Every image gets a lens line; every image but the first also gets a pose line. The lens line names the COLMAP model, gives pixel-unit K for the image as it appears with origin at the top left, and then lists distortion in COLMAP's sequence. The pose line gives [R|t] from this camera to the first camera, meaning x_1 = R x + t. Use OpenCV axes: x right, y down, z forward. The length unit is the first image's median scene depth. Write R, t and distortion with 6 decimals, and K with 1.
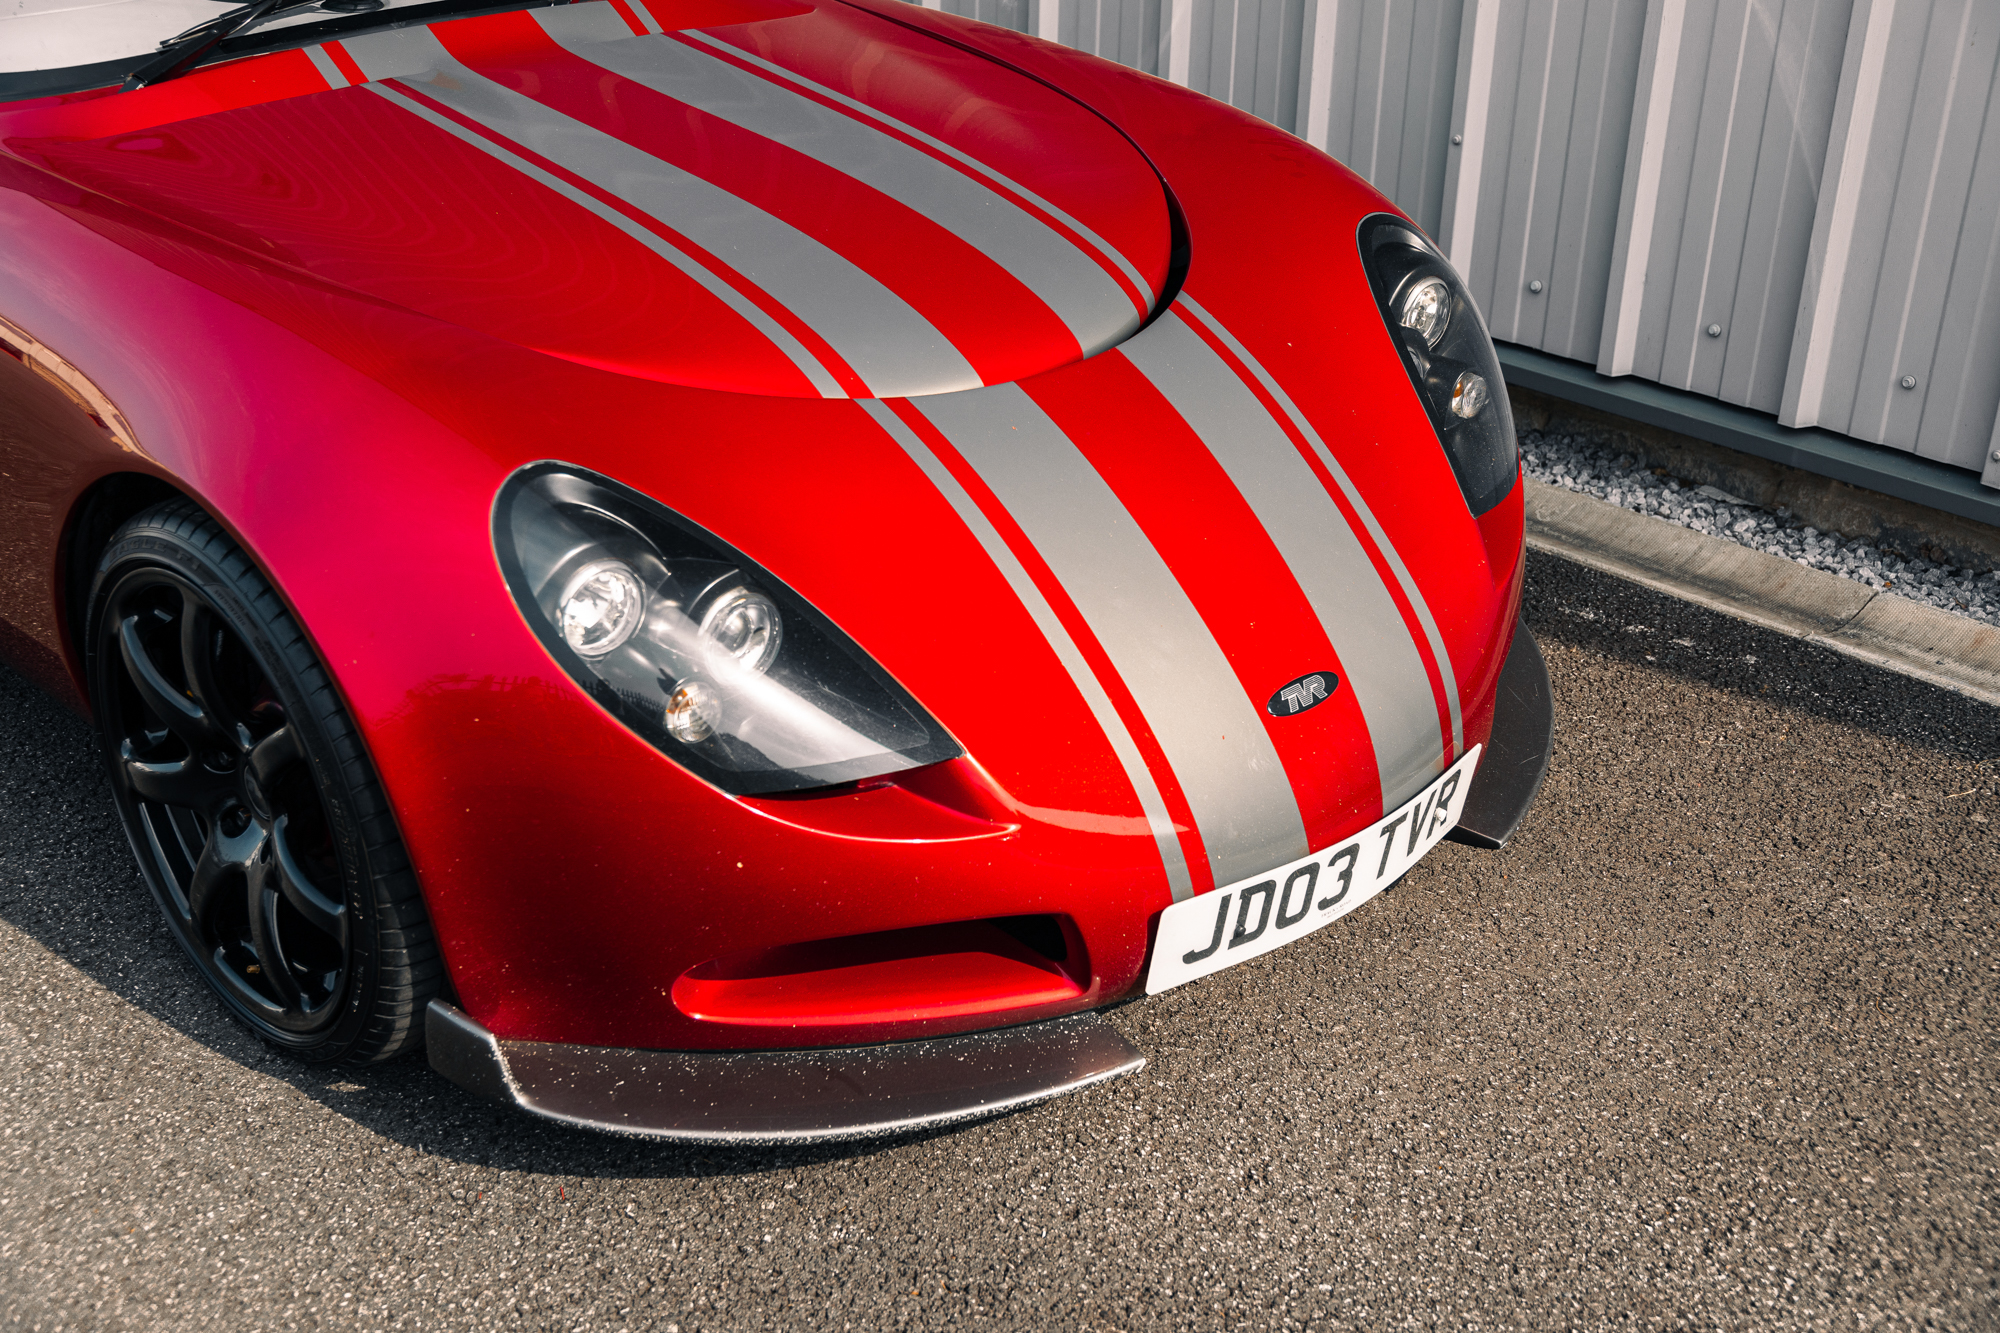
lens RADIAL K [[2241.6, 0, 999.5], [0, 2241.6, 666.9], [0, 0, 1]] dist [0.015388, 0.000000]
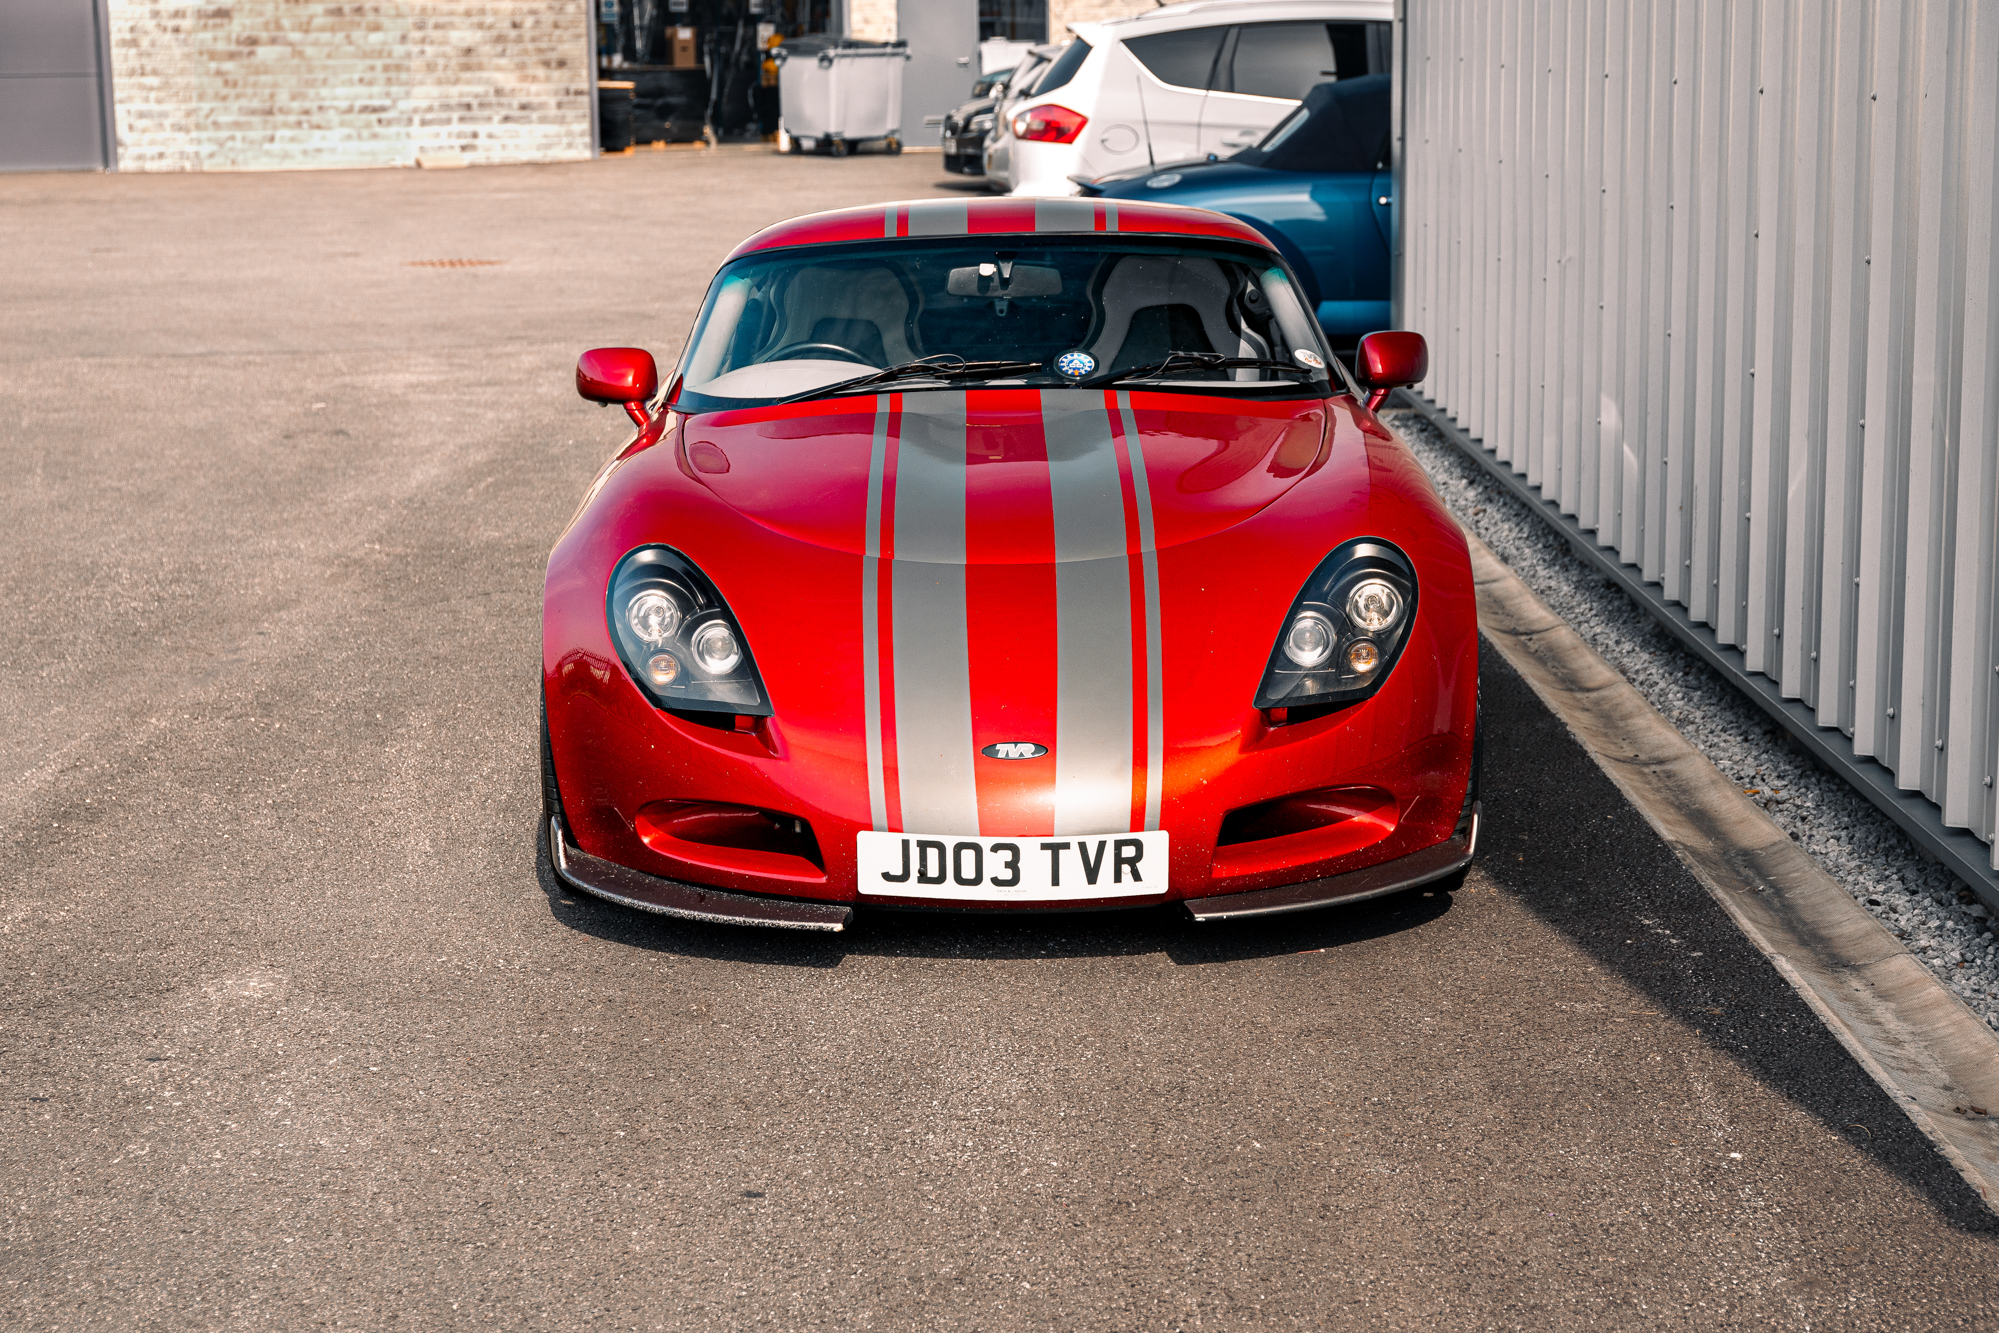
lens RADIAL K [[3552.1, 0, 999.3], [0, 3552.1, 668.8], [0, 0, 1]] dist [-0.040536, 0.000000]
pose [[0.719539, 0.096662, -0.687692, 1.913014], [-0.295276, 0.938877, -0.176982, 0.420244], [0.628550, 0.330404, 0.704101, -0.840147]]
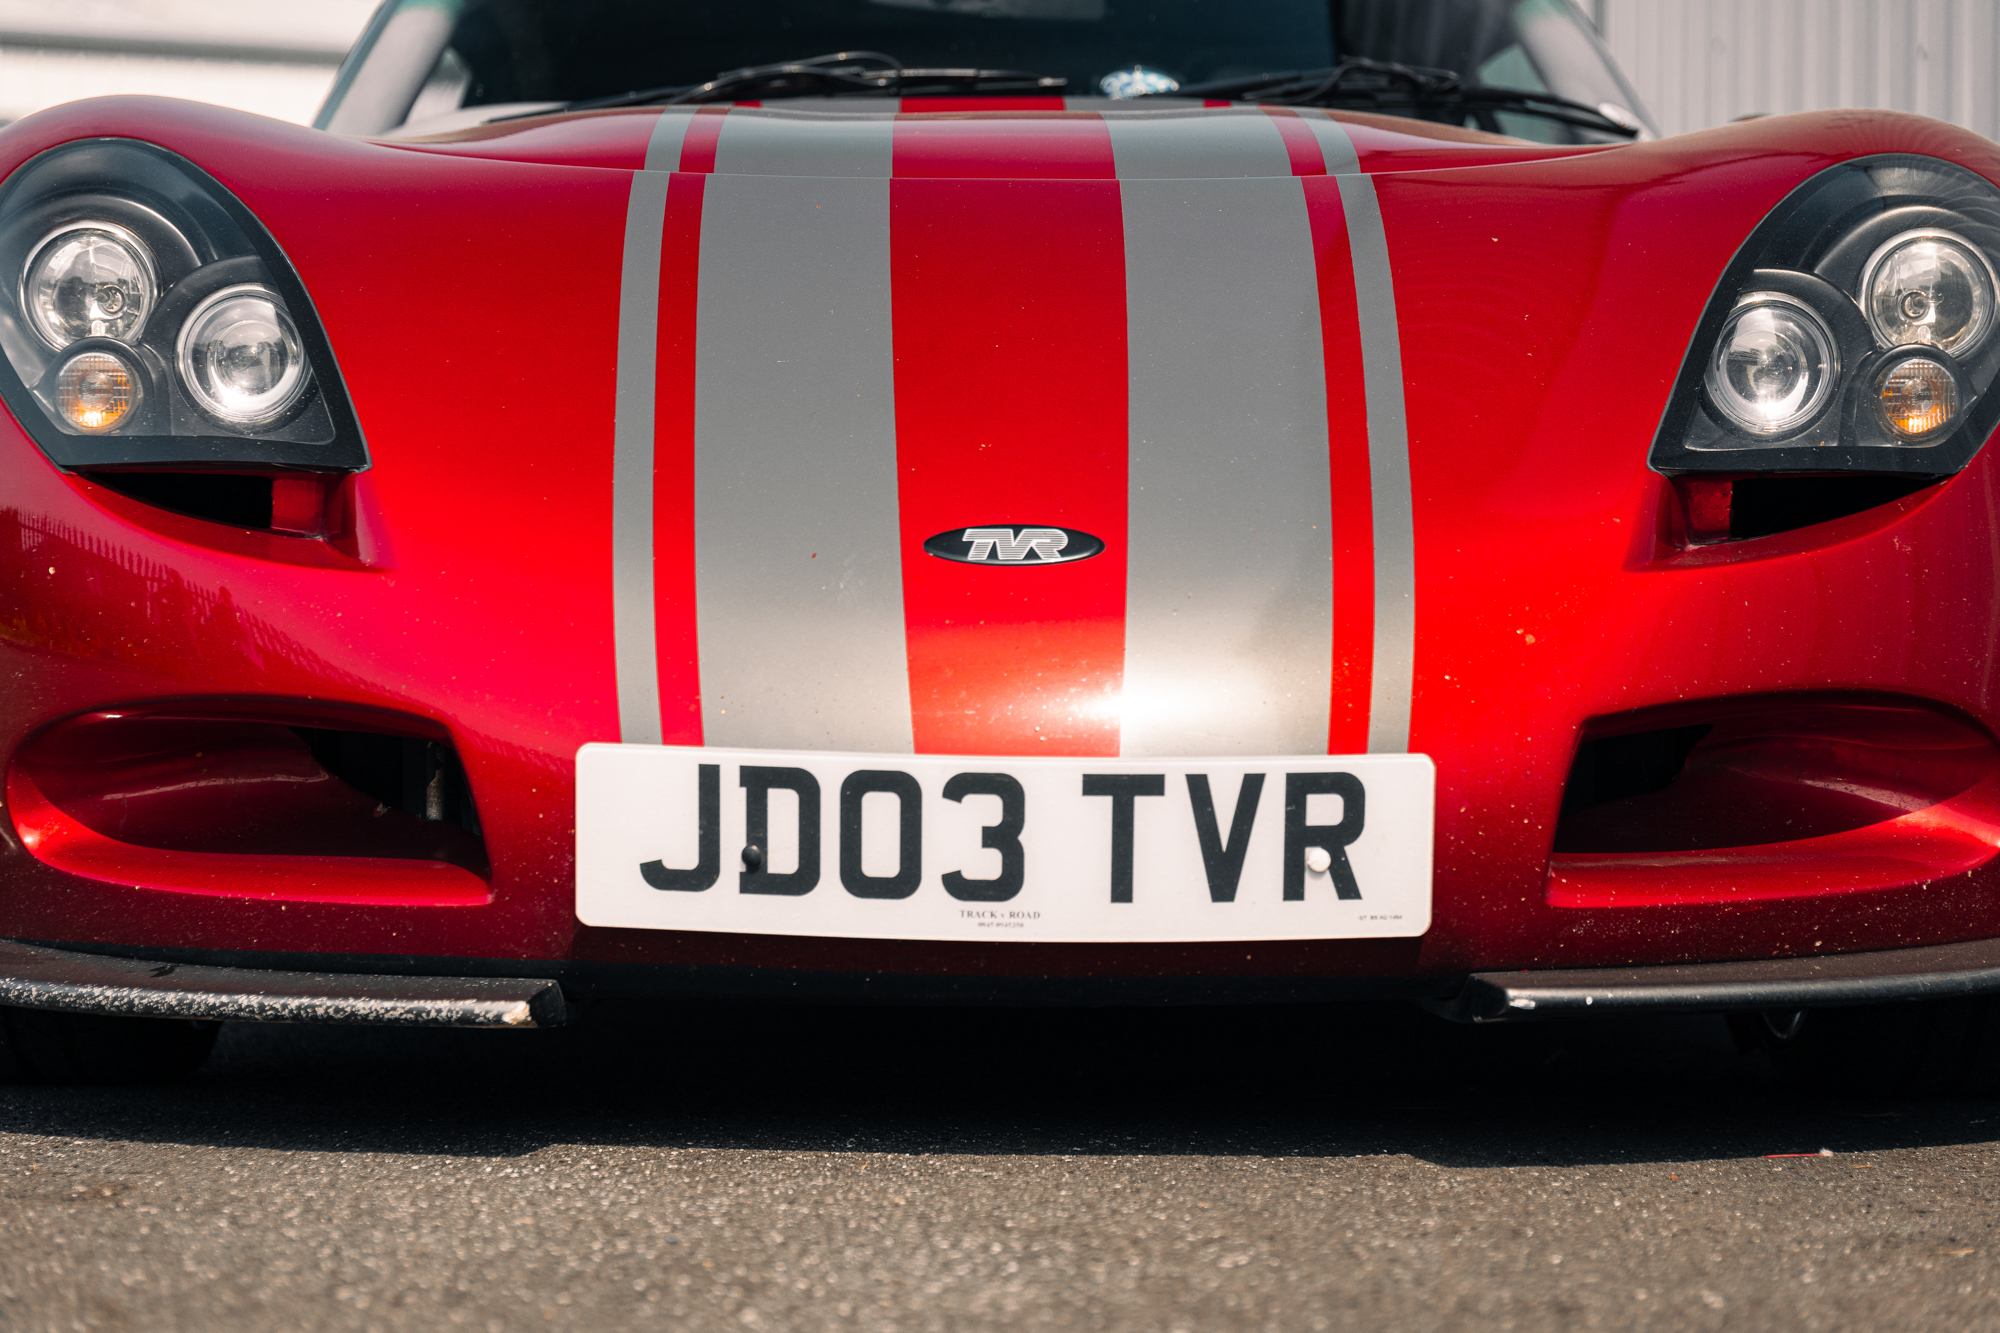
lens RADIAL K [[4434.8, 0, 1000.6], [0, 4434.8, 666.0], [0, 0, 1]] dist [-0.011933, 0.000000]
pose [[0.727658, -0.024535, -0.685501, 0.956054], [-0.307533, 0.881623, -0.358000, 0.471039], [0.613137, 0.471315, 0.633975, 0.271596]]
